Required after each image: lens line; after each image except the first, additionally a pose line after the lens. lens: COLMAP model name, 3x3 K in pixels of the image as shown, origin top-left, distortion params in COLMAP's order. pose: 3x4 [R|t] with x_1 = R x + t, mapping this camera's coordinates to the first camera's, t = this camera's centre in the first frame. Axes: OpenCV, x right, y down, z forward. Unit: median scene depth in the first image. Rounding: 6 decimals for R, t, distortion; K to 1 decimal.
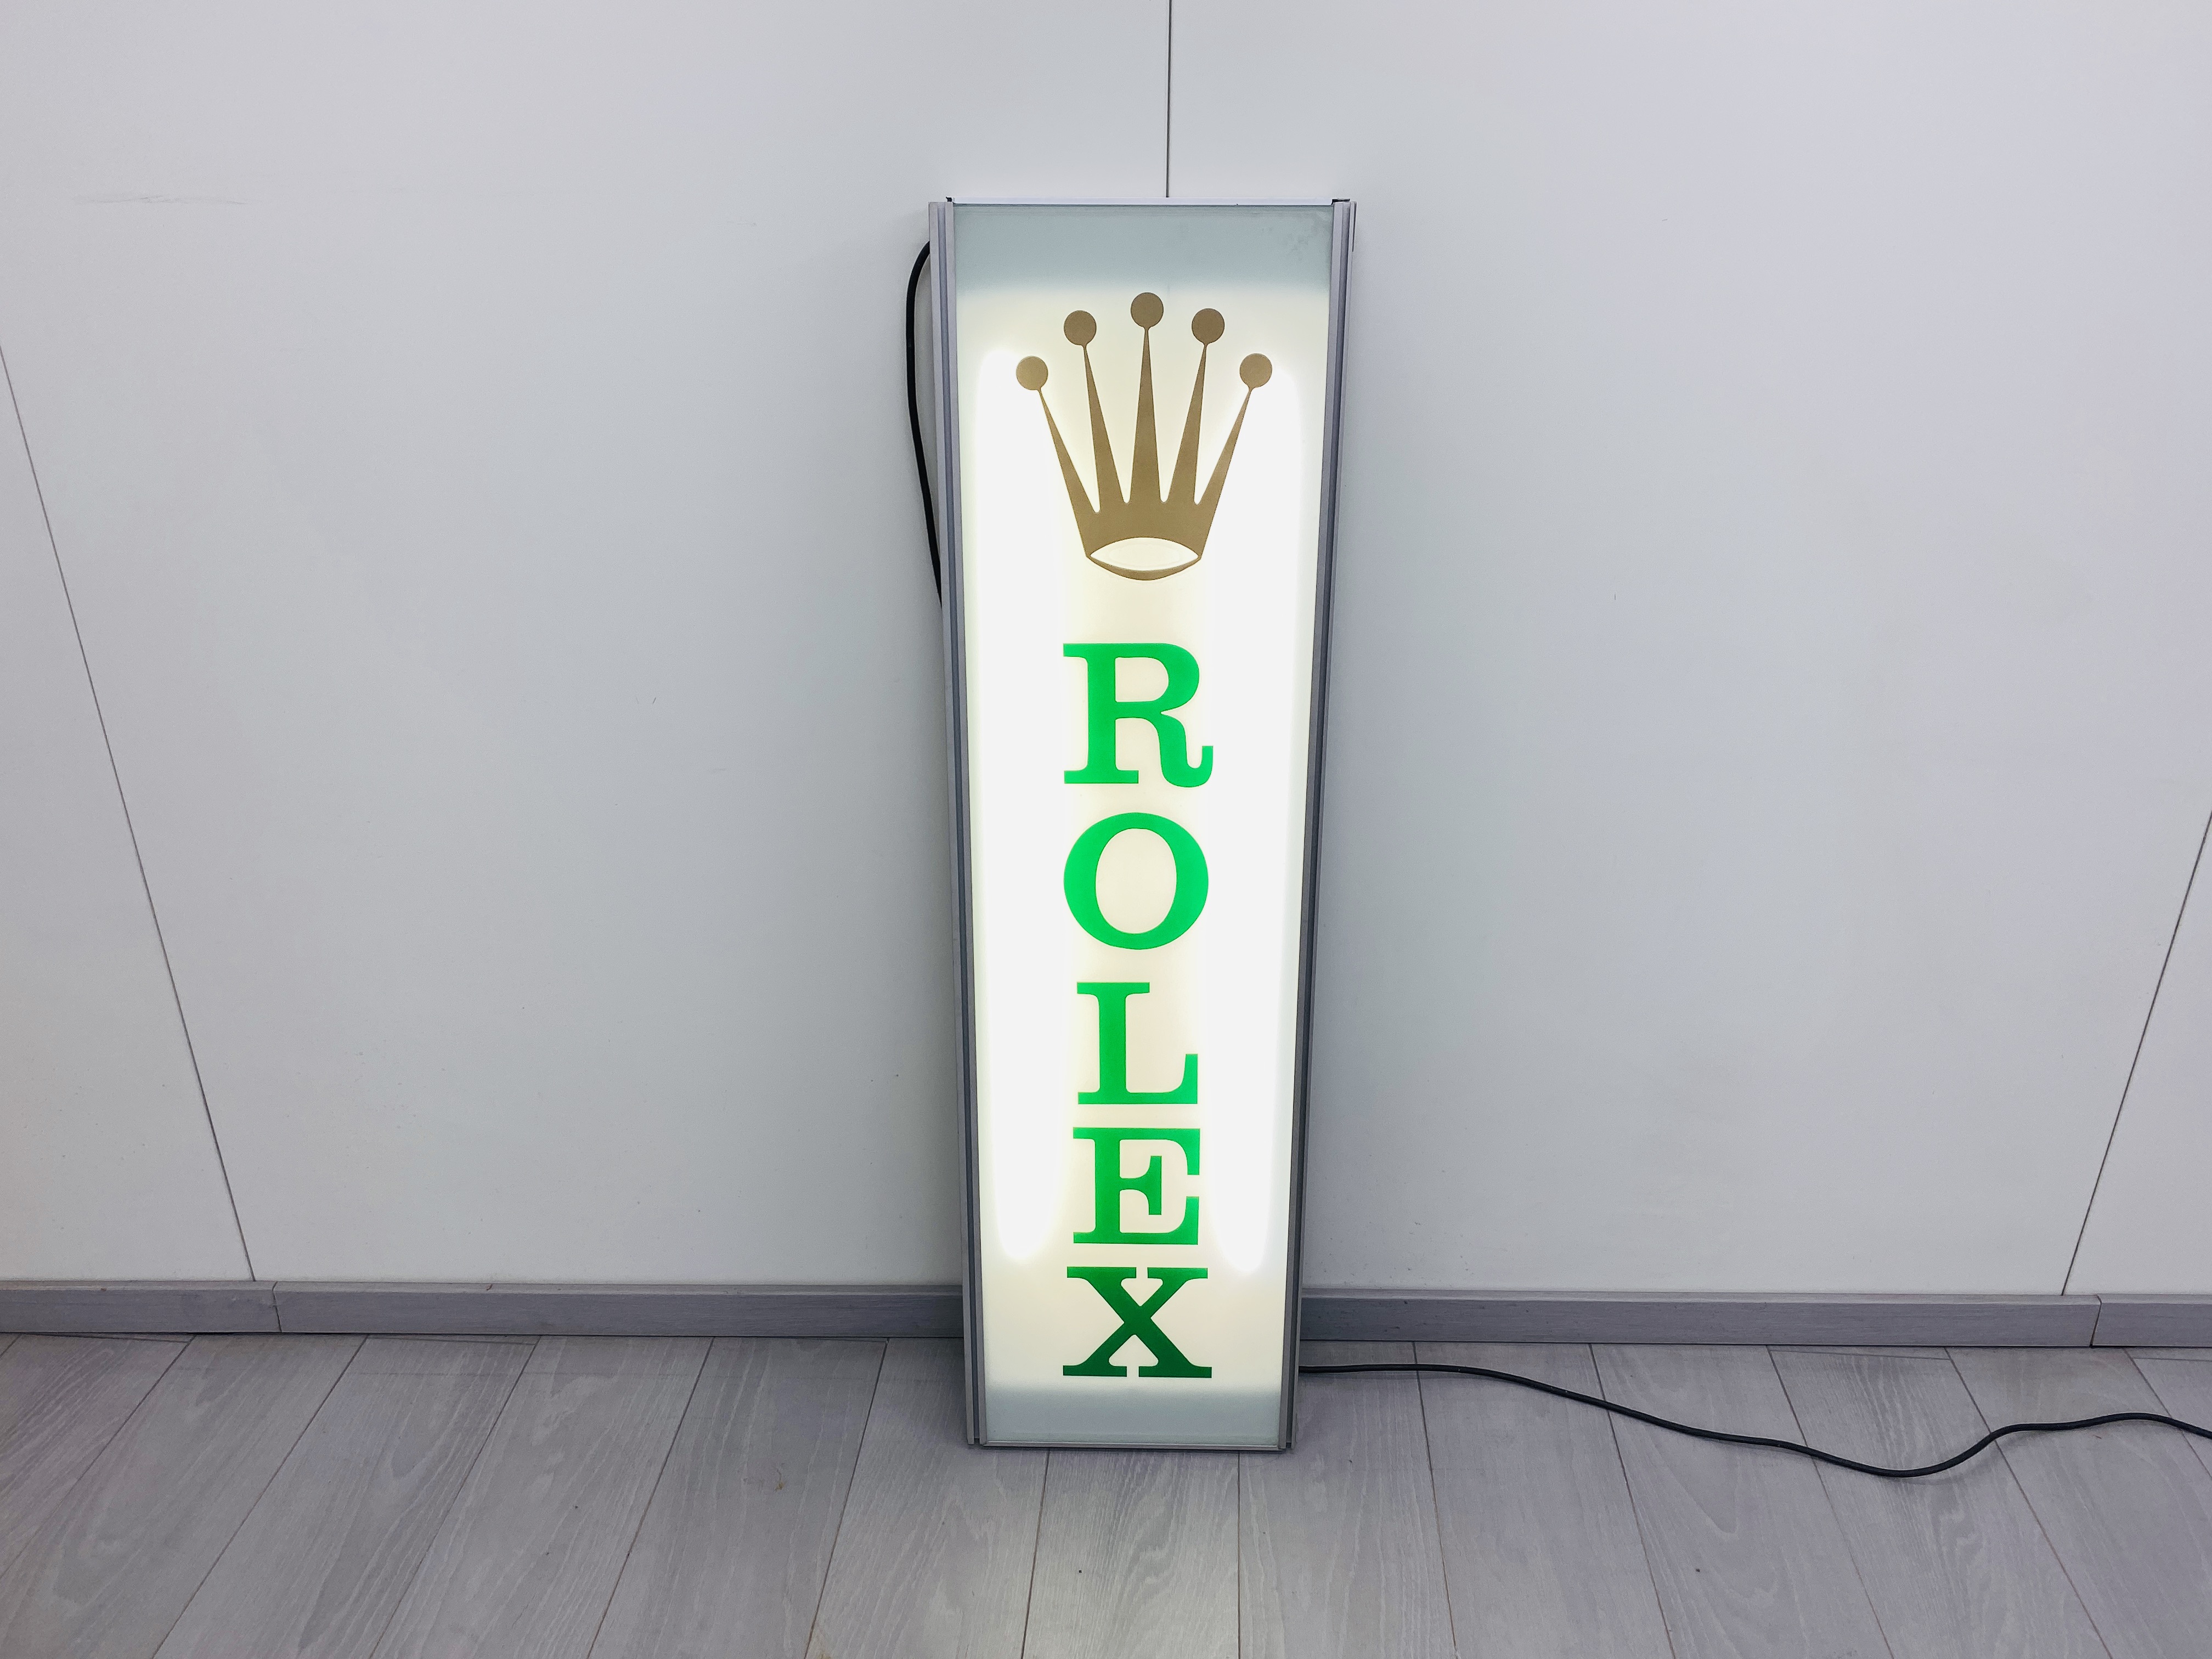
lens RADIAL K [[1658.9, 0, 1111.9], [0, 1658.9, 825.7], [0, 0, 1]] dist [0.045789, -0.037293]
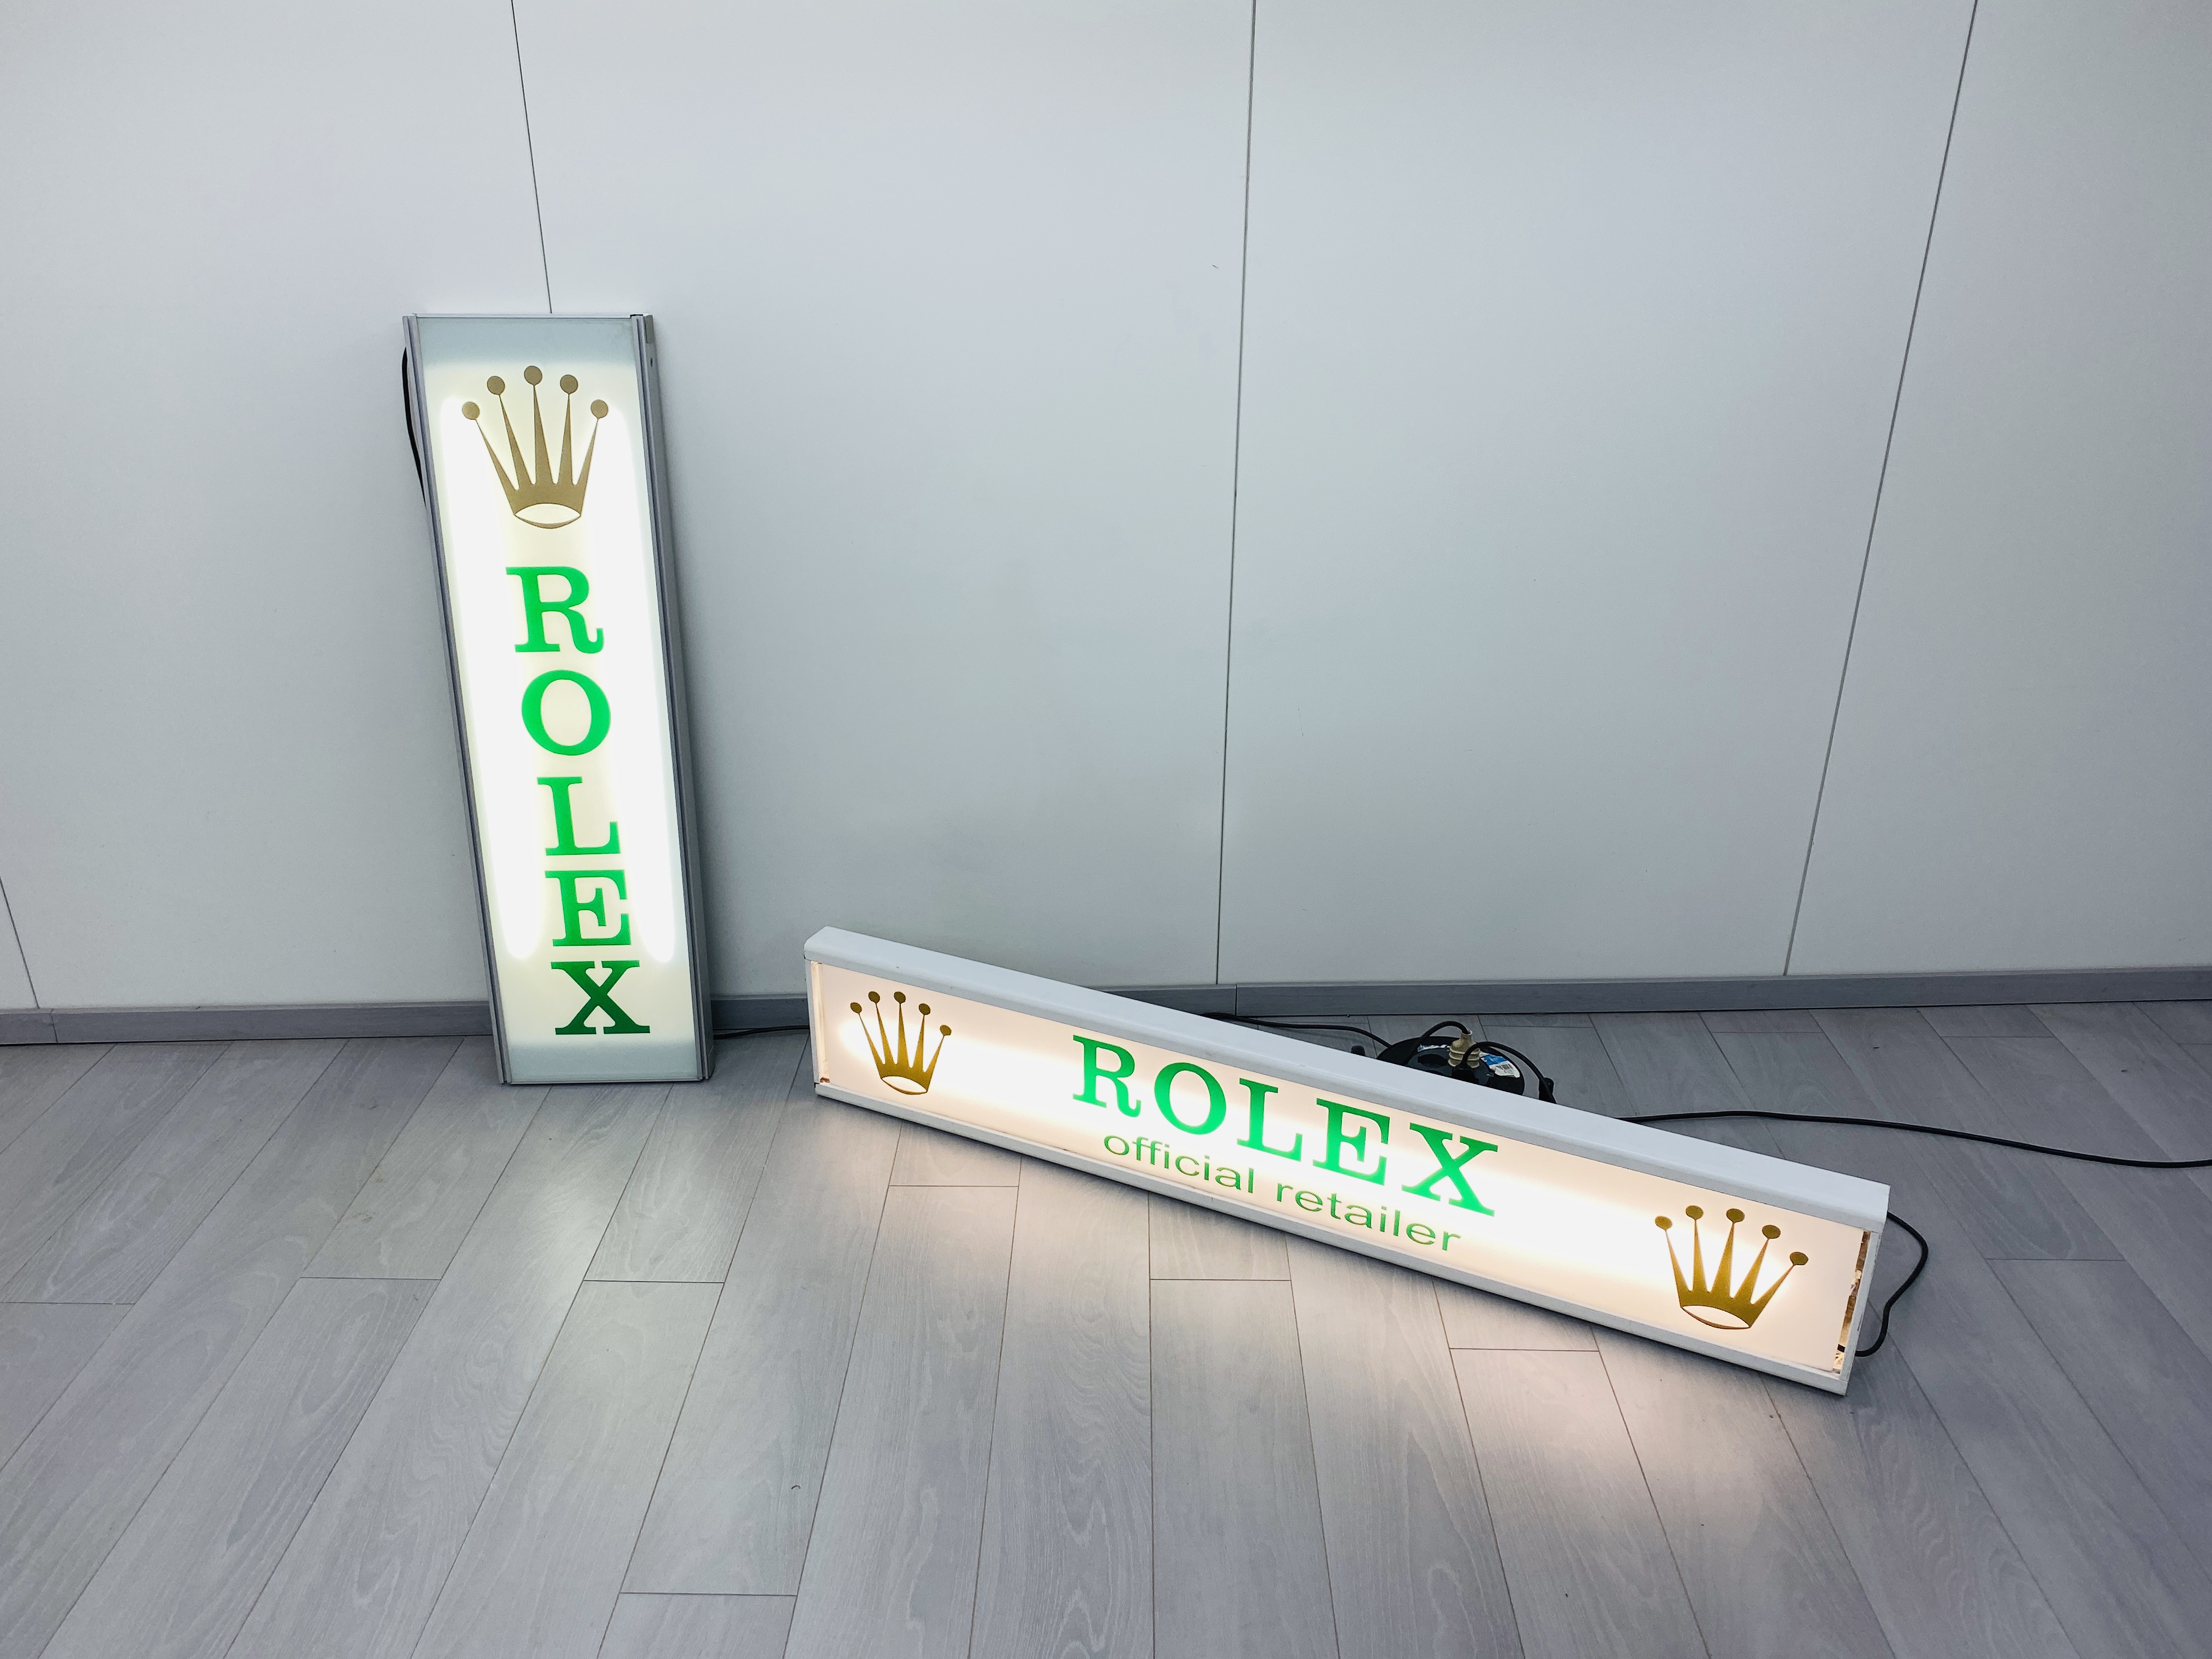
lens RADIAL K [[1658.9, 0, 1112.8], [0, 1658.9, 833.8], [0, 0, 1]] dist [0.045789, -0.037293]
pose [[0.998745, -0.015078, 0.047767, 0.464930], [0.015900, 0.999731, -0.016873, 0.185549], [-0.047499, 0.017611, 0.998716, -0.677283]]
